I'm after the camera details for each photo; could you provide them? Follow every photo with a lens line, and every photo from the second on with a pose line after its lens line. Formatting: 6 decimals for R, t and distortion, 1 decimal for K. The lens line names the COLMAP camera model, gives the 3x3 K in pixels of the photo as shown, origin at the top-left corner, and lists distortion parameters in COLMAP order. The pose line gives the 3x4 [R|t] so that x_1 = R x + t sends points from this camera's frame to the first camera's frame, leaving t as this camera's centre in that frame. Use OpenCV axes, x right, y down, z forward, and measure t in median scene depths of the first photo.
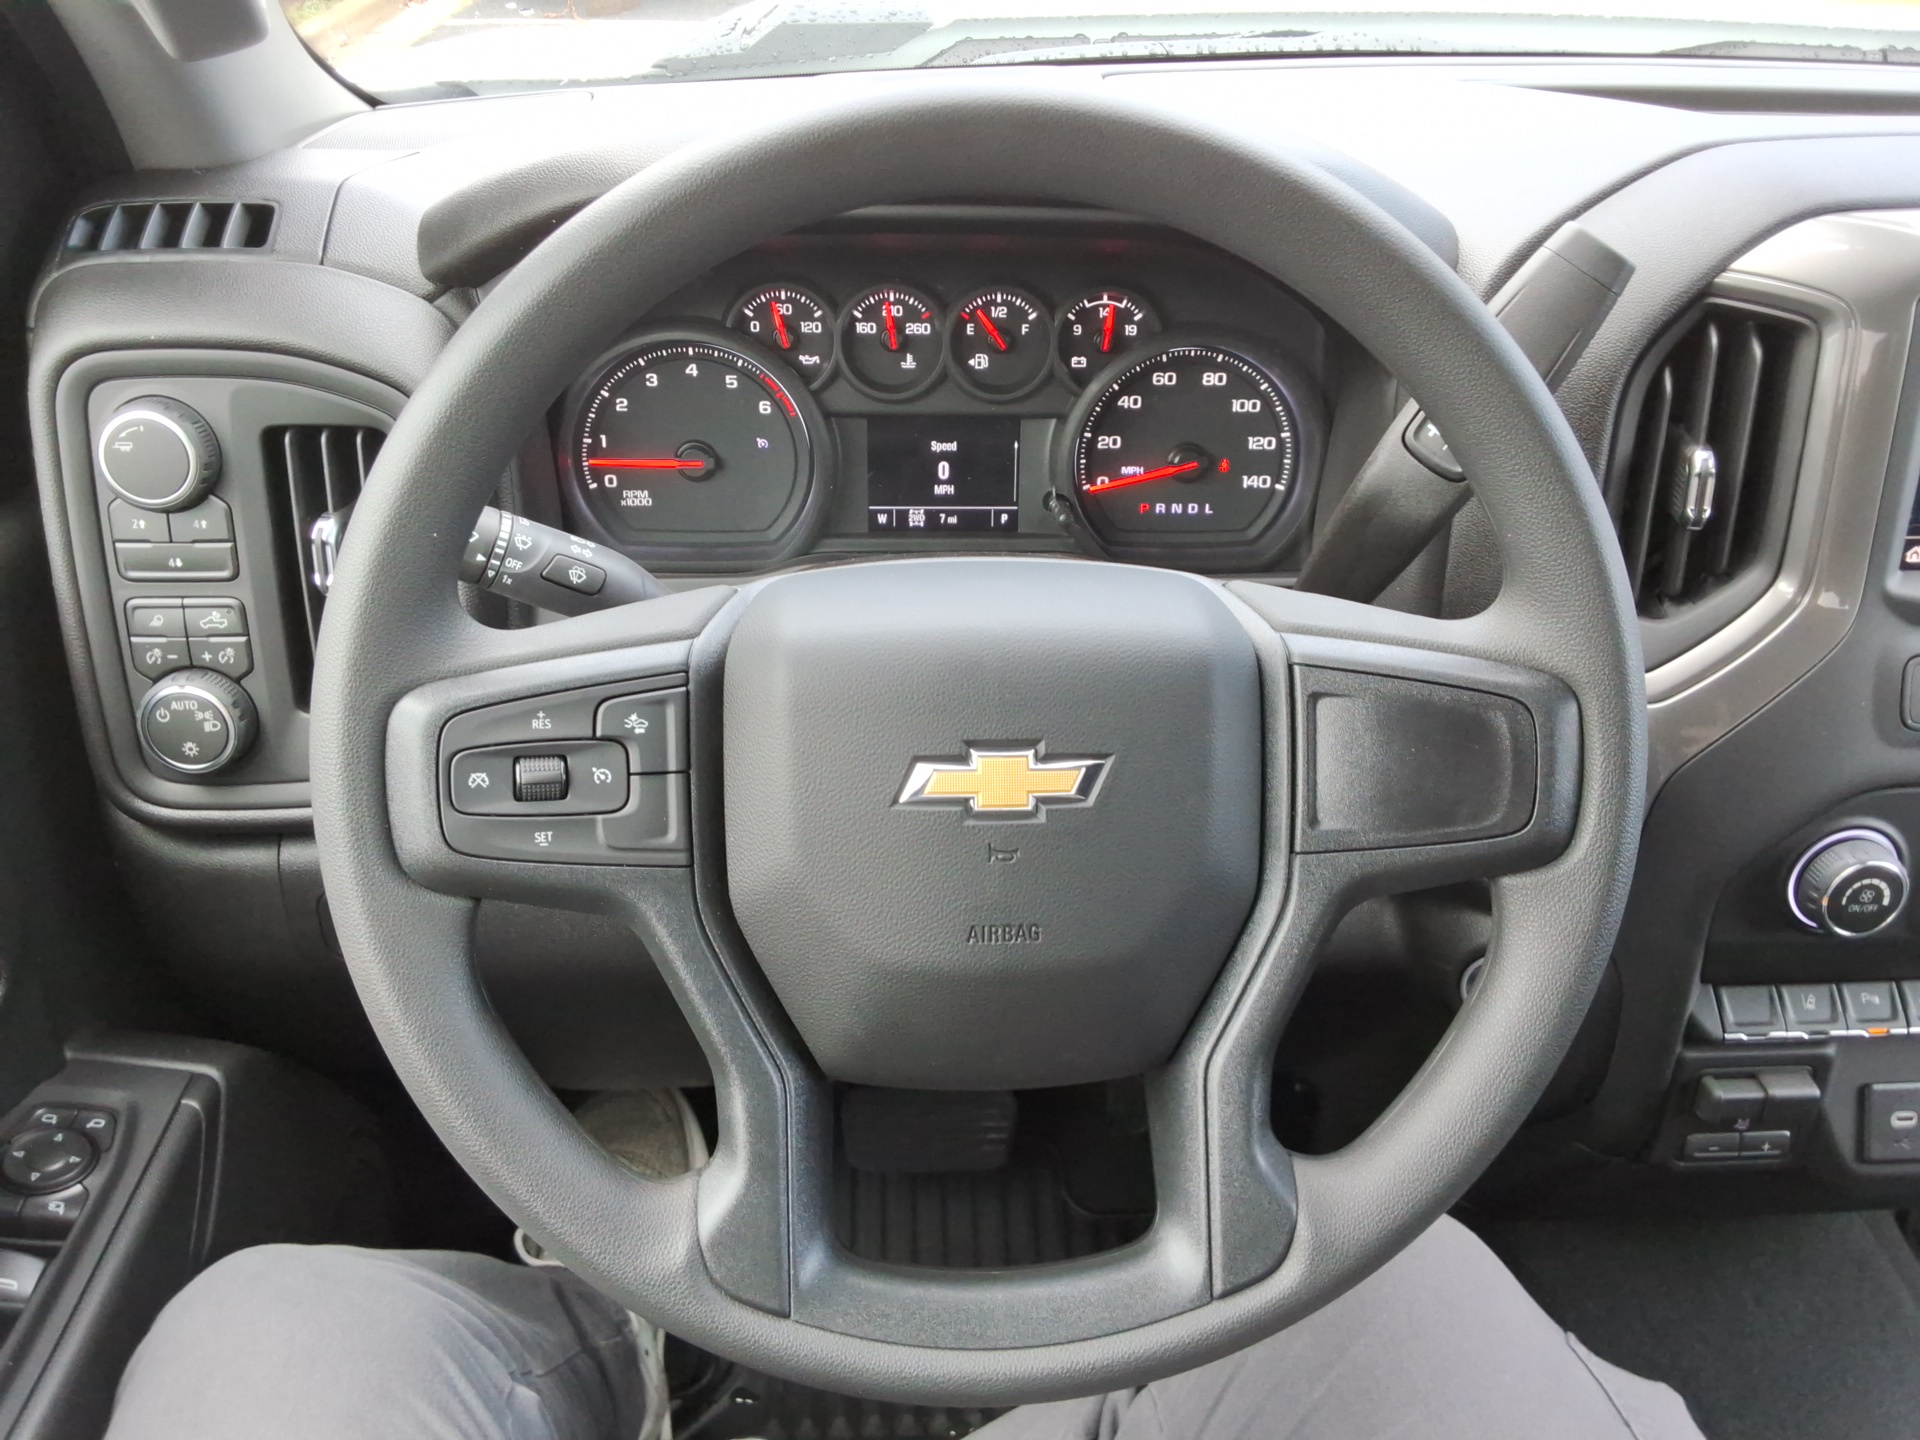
lens RADIAL K [[1552.6, 0, 979.7], [0, 1552.6, 706.1], [0, 0, 1]] dist [0.107087, -0.163272]
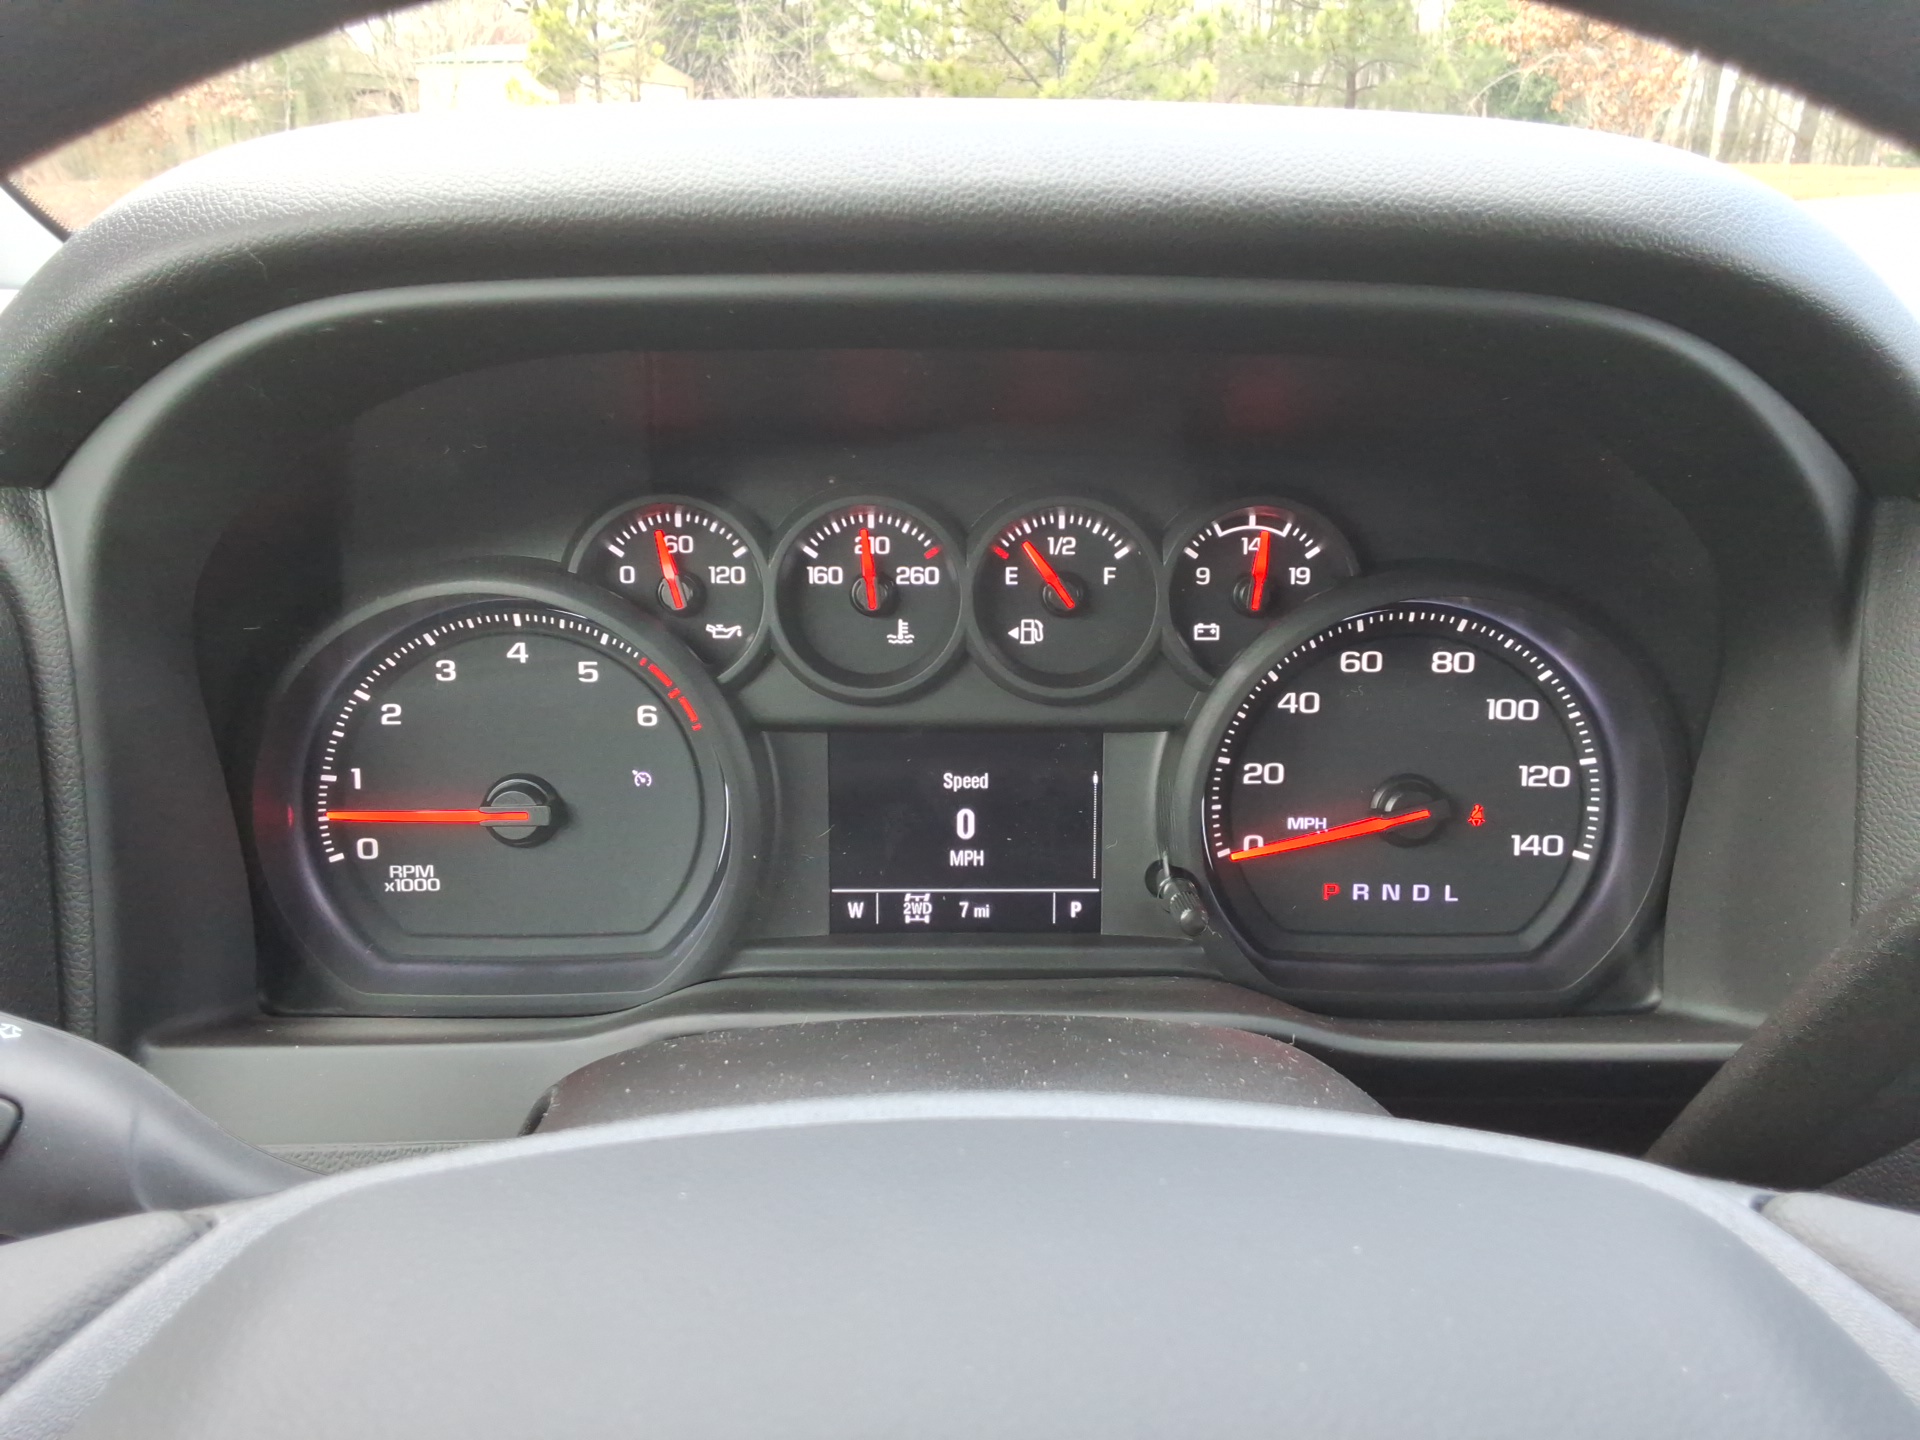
lens RADIAL K [[1552.6, 0, 976.9], [0, 1552.6, 711.8], [0, 0, 1]] dist [0.107087, -0.163272]
pose [[0.998481, -0.006825, -0.054673, 0.012051], [-0.005089, 0.976629, -0.214872, -0.074327], [0.054861, 0.214824, 0.975111, 0.469066]]
